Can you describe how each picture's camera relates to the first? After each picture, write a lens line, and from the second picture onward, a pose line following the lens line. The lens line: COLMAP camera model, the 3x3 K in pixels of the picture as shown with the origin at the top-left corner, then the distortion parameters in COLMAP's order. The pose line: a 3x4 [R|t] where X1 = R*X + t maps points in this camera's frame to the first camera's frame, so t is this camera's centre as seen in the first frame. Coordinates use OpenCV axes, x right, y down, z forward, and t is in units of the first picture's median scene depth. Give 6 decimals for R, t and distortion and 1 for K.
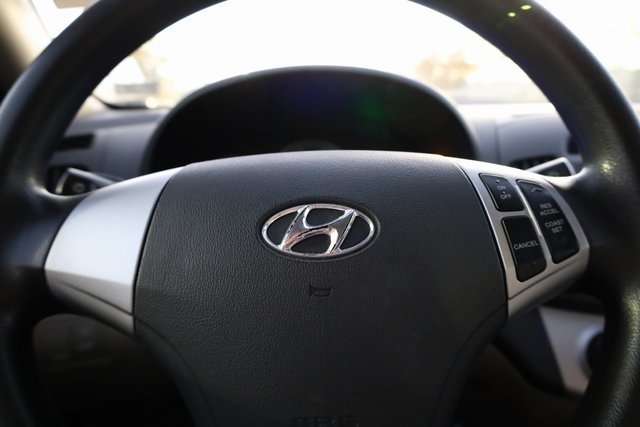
lens RADIAL K [[435.9, 0, 320.0], [0, 435.9, 213.5], [0, 0, 1]] dist [-0.030059, 0.000082]
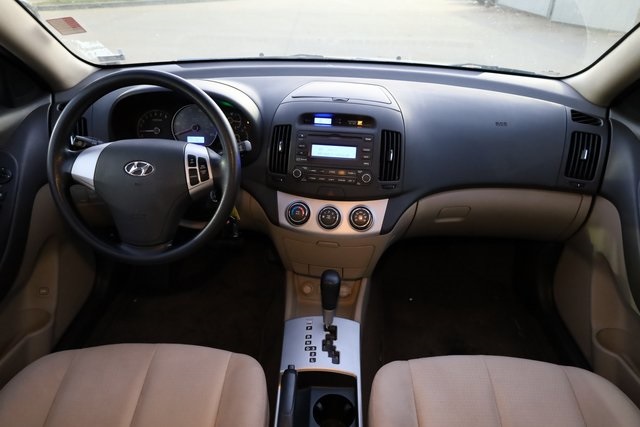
lens RADIAL K [[435.9, 0, 320.0], [0, 435.9, 213.5], [0, 0, 1]] dist [-0.030059, 0.000082]
pose [[0.996119, 0.079034, -0.038733, 1.718434], [-0.065126, 0.957888, 0.279659, -0.737769], [0.059204, -0.276052, 0.959318, -2.614925]]
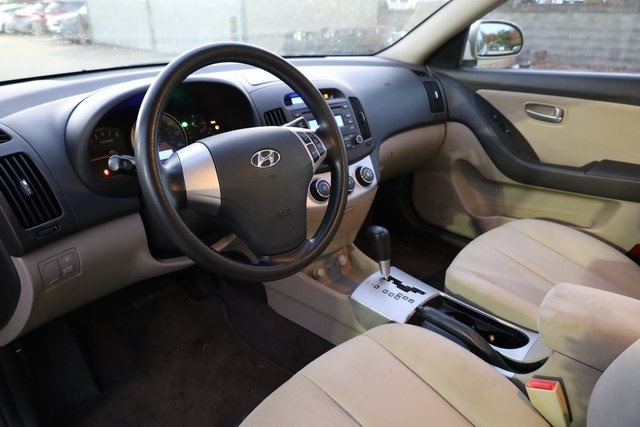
lens RADIAL K [[435.9, 0, 320.0], [0, 435.9, 213.5], [0, 0, 1]] dist [-0.030059, 0.000082]
pose [[0.704374, -0.254210, 0.662748, -1.849516], [0.134781, 0.964585, 0.226738, -0.231414], [-0.696915, -0.070382, 0.713691, -1.478014]]
